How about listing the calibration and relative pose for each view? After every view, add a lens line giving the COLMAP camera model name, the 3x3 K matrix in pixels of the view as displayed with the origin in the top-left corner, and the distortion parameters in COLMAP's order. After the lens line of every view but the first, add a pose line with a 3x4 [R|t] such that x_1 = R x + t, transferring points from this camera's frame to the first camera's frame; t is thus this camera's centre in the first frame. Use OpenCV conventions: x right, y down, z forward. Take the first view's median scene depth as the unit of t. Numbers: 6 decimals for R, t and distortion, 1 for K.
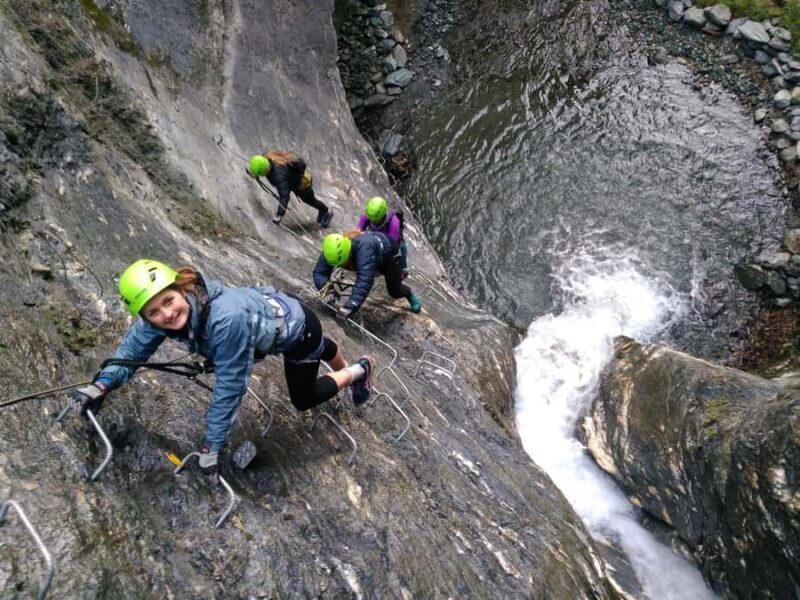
lens RADIAL K [[693.8, 0, 400.0], [0, 693.8, 300.0], [0, 0, 1]] dist [0.004040, -0.006550]
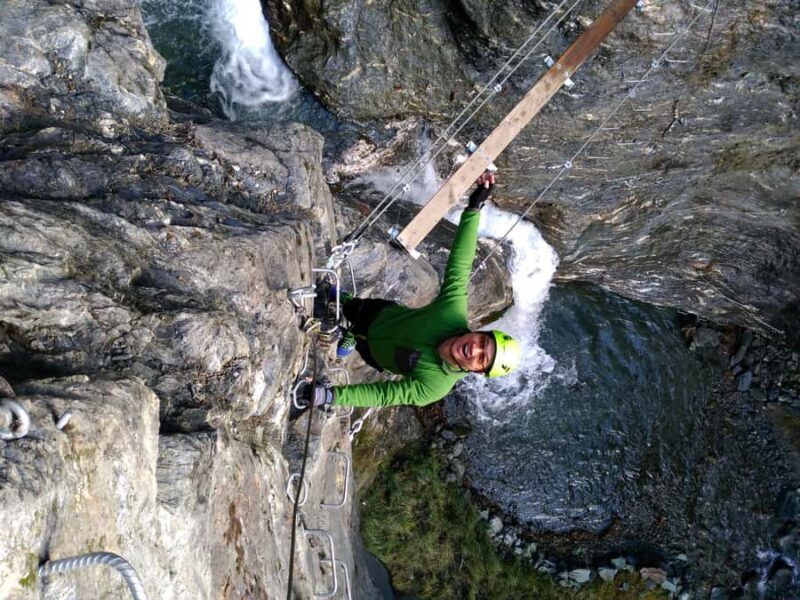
lens RADIAL K [[754.2, 0, 400.0], [0, 754.2, 300.0], [0, 0, 1]] dist [-0.006574, -0.003806]
pose [[-0.662911, 0.739438, 0.117395, 0.262158], [-0.712143, -0.671141, 0.205969, -0.117053], [0.231089, 0.052937, 0.971491, -0.841087]]
